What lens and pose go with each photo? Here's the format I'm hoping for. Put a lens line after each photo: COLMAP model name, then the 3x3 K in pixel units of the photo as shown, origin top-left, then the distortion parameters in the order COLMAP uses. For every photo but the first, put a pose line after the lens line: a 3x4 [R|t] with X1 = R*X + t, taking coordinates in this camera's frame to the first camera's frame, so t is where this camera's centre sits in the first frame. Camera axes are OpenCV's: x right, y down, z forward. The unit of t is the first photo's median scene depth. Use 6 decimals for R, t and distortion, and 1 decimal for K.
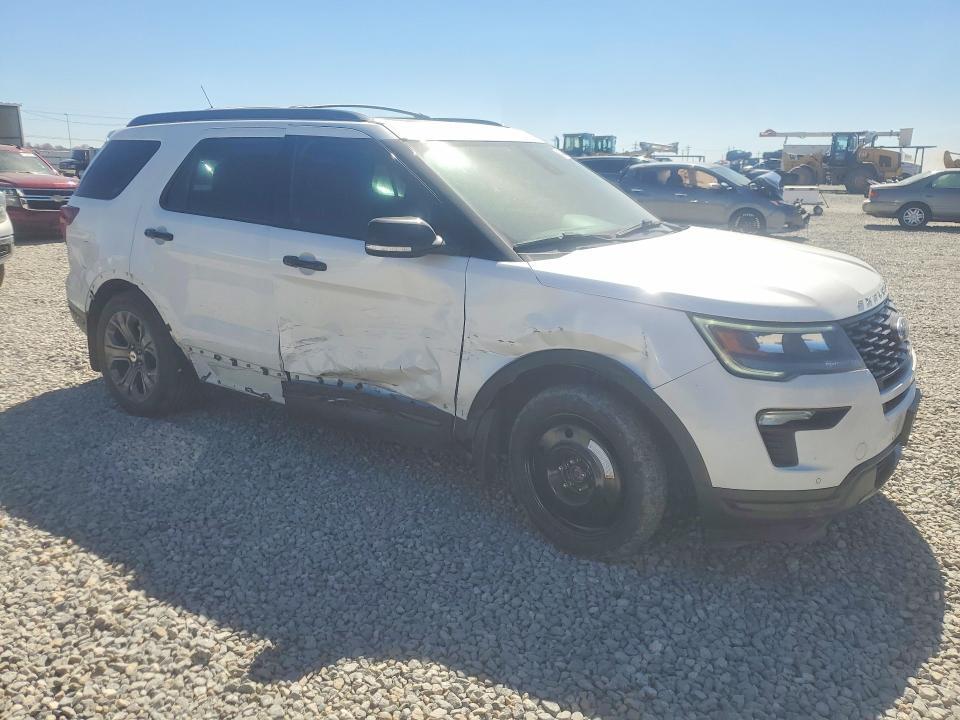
lens RADIAL K [[762.1, 0, 480.3], [0, 762.1, 360.5], [0, 0, 1]] dist [0.008834, -0.002338]
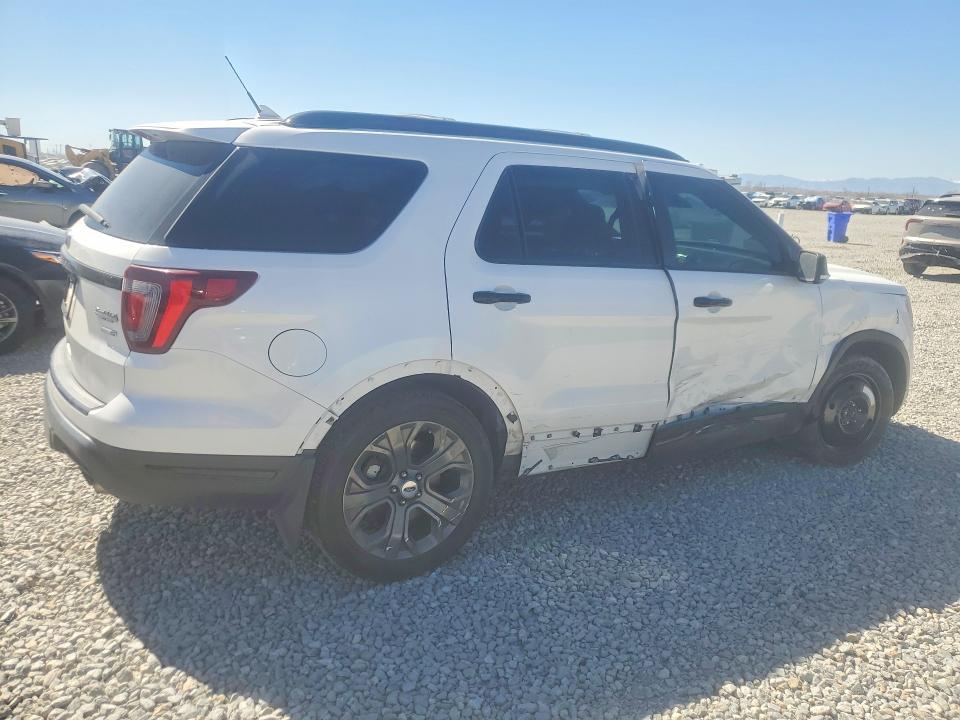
lens RADIAL K [[762.1, 0, 480.3], [0, 762.1, 360.5], [0, 0, 1]] dist [0.008834, -0.002338]
pose [[0.440271, -0.200014, 0.875303, -1.128235], [0.186078, 0.974033, 0.128979, -0.213453], [-0.878371, 0.106089, 0.466057, 0.718946]]
